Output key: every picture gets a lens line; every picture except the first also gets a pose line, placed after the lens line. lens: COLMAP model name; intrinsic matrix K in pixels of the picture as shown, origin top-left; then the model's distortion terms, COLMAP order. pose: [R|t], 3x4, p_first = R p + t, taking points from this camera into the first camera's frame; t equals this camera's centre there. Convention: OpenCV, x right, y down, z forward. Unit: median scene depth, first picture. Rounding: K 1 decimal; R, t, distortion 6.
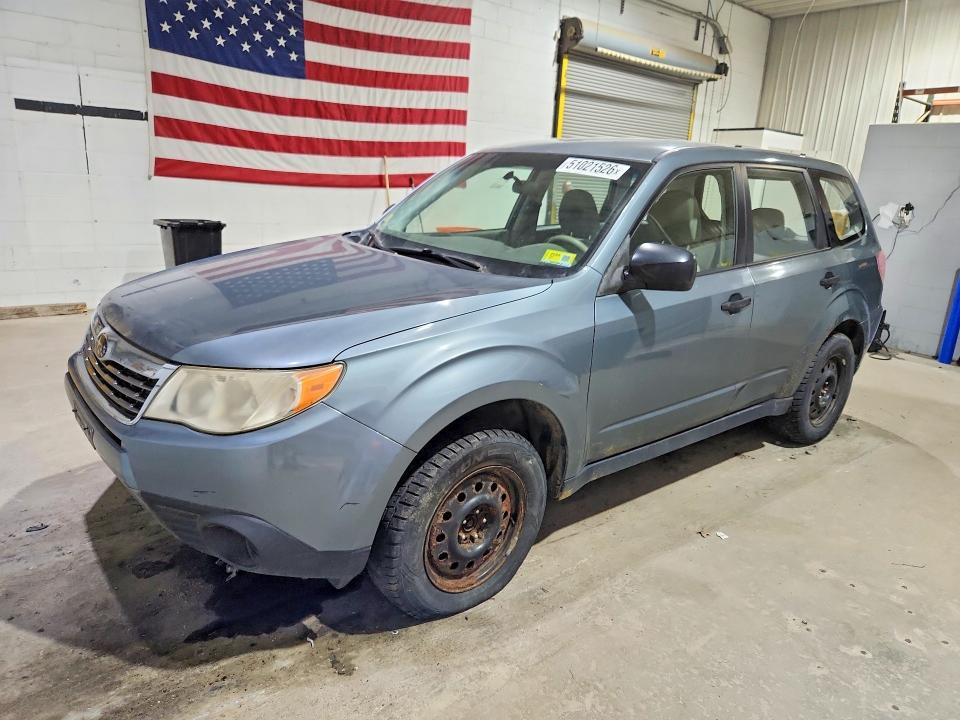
lens RADIAL K [[651.1, 0, 489.4], [0, 651.1, 360.4], [0, 0, 1]] dist [-0.021552, -0.001531]
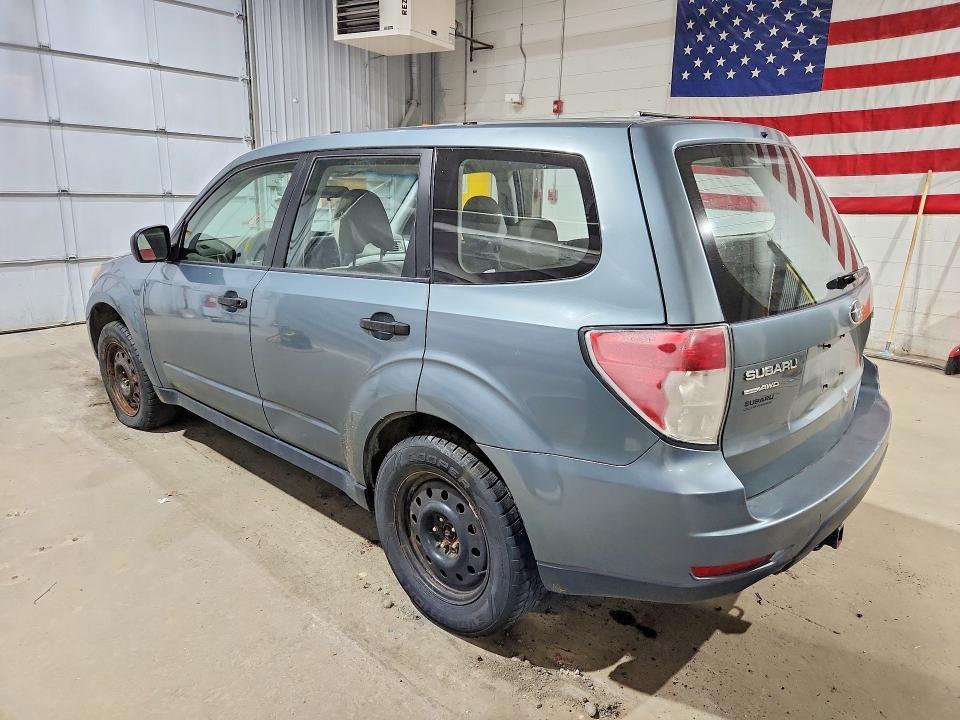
lens RADIAL K [[651.1, 0, 489.4], [0, 651.1, 360.4], [0, 0, 1]] dist [-0.021552, -0.001531]
pose [[0.127962, 0.183355, -0.974683, 0.981873], [-0.265556, 0.953212, 0.144453, -0.166581], [0.955565, 0.240349, 0.170667, 0.888772]]
